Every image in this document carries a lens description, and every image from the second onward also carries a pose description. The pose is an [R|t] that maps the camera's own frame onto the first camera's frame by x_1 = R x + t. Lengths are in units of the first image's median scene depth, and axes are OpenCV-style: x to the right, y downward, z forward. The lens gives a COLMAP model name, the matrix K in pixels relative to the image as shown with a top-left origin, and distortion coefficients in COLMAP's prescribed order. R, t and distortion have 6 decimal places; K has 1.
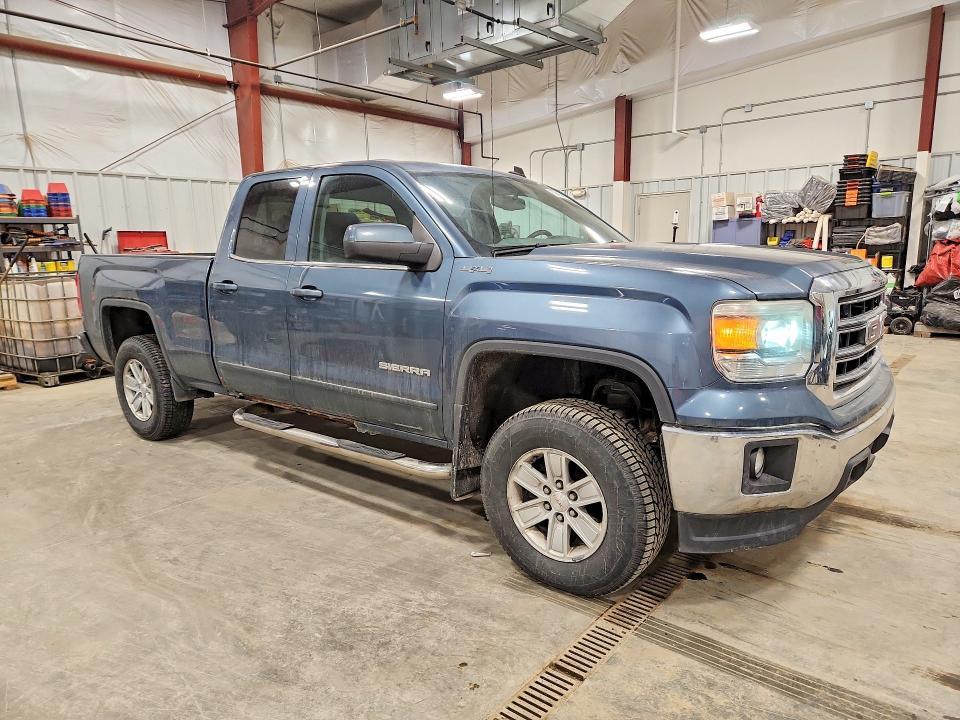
lens RADIAL K [[653.7, 0, 478.2], [0, 653.7, 373.1], [0, 0, 1]] dist [0.050309, -0.038688]
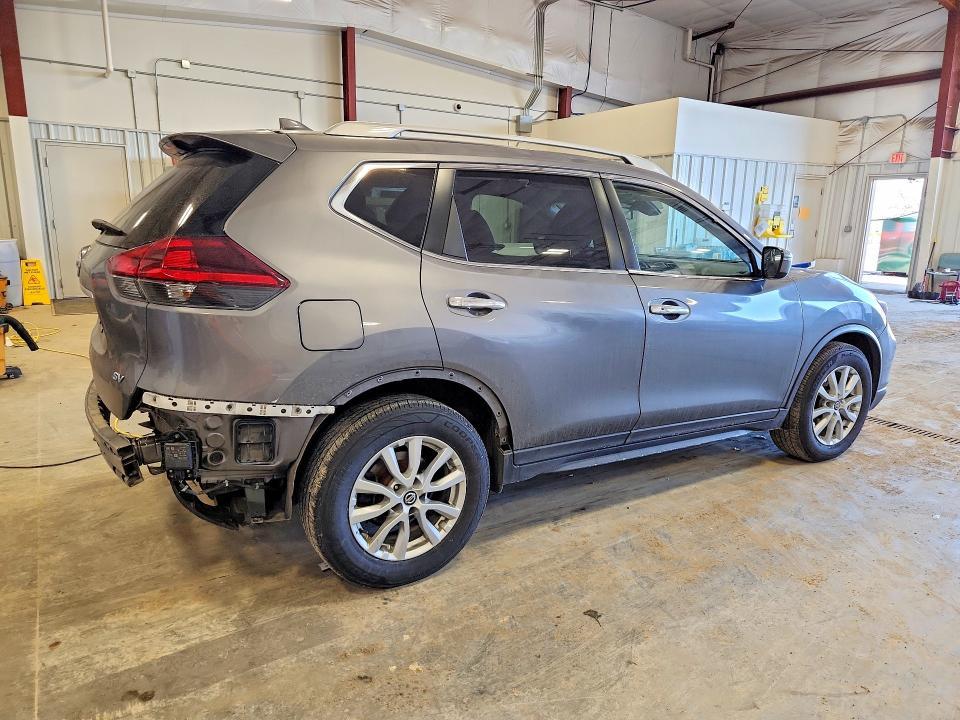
lens RADIAL K [[653.7, 0, 478.9], [0, 653.7, 364.0], [0, 0, 1]] dist [0.050309, -0.038688]
pose [[0.267435, -0.181834, 0.946264, -0.480176], [0.158483, 0.976960, 0.142941, -0.069581], [-0.950453, 0.111740, 0.290091, 0.442632]]
